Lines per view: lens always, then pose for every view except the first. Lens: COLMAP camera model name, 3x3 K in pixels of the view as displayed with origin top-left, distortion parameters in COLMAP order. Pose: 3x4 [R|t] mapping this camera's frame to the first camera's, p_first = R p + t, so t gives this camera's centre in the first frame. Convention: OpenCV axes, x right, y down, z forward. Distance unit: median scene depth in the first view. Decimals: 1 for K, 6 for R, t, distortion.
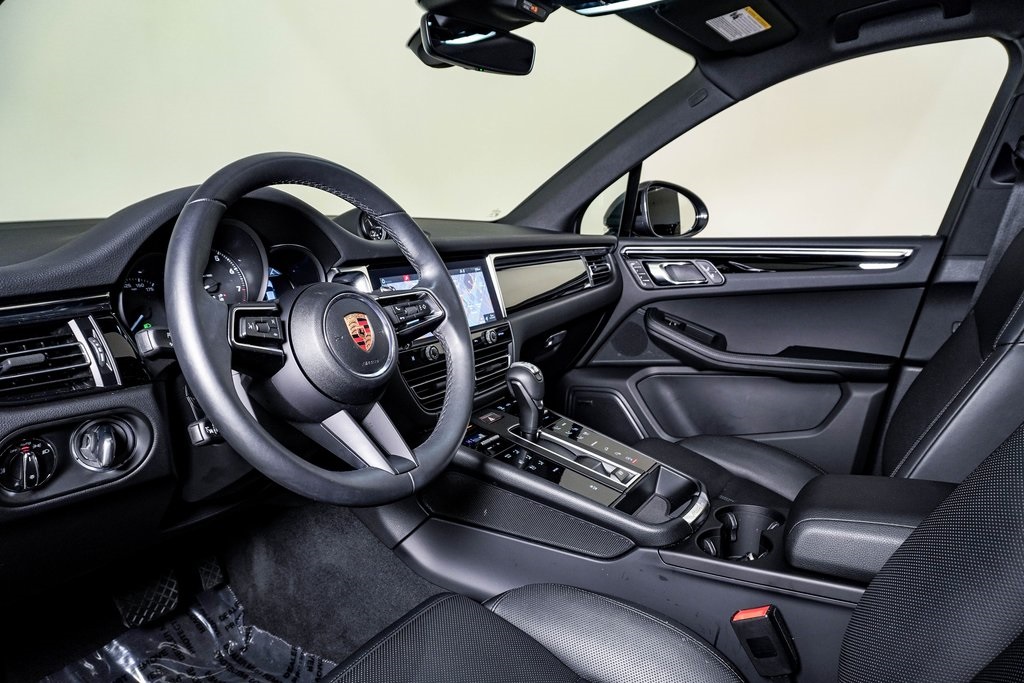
lens RADIAL K [[681.3, 0, 512.0], [0, 681.3, 341.5], [0, 0, 1]] dist [-0.064083, 0.035476]
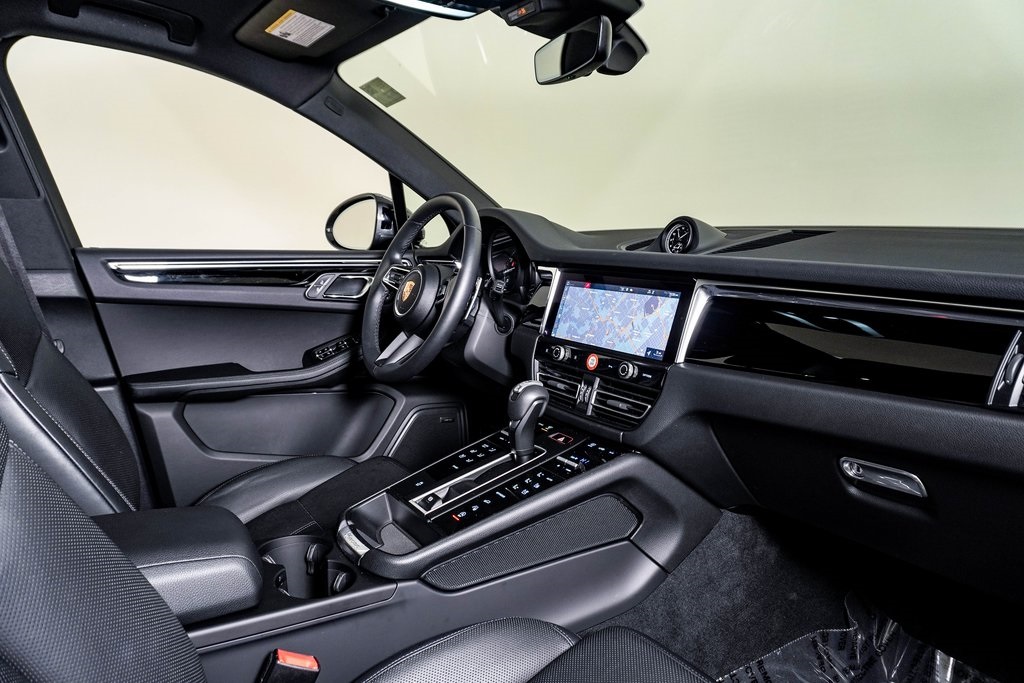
lens RADIAL K [[681.3, 0, 512.0], [0, 681.3, 341.5], [0, 0, 1]] dist [-0.064083, 0.035476]
pose [[-0.441724, 0.157324, -0.883249, 1.214783], [-0.155489, 0.956181, 0.248076, -0.360307], [0.883574, 0.246917, -0.397906, 1.889867]]
